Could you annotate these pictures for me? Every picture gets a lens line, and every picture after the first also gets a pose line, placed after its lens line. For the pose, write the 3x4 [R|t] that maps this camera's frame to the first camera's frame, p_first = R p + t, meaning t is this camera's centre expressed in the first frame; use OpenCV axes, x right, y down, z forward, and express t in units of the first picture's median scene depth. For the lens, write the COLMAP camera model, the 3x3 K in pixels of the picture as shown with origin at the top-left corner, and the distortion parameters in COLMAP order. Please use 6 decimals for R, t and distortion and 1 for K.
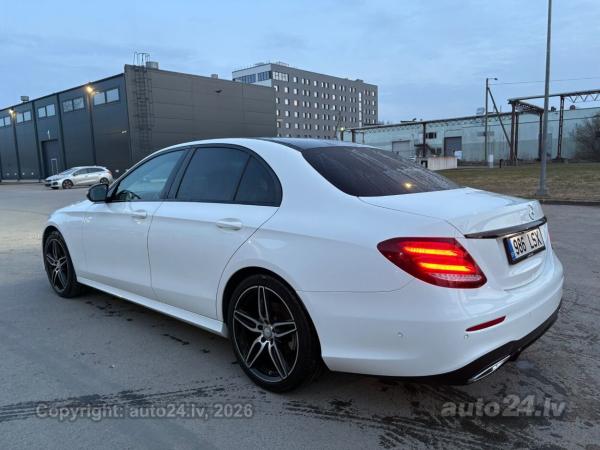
lens RADIAL K [[482.9, 0, 298.9], [0, 482.9, 234.1], [0, 0, 1]] dist [0.023871, -0.001728]
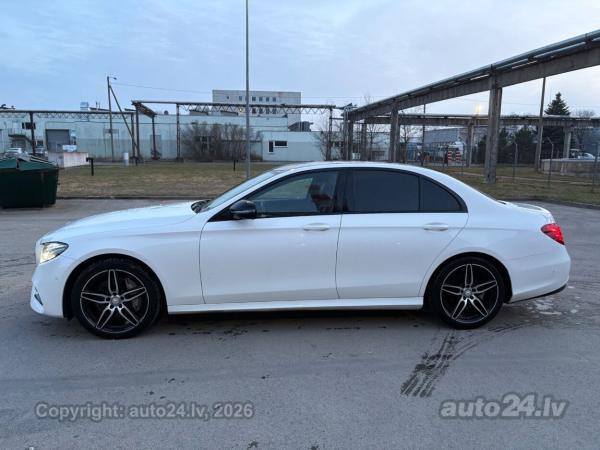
lens RADIAL K [[495.1, 0, 300.0], [0, 495.1, 225.0], [0, 0, 1]] dist [0.012678, -0.000208]
pose [[0.622515, -0.077104, 0.778801, -1.058667], [0.081032, 0.996137, 0.033849, -0.074405], [-0.778402, 0.042036, 0.626358, 0.259983]]
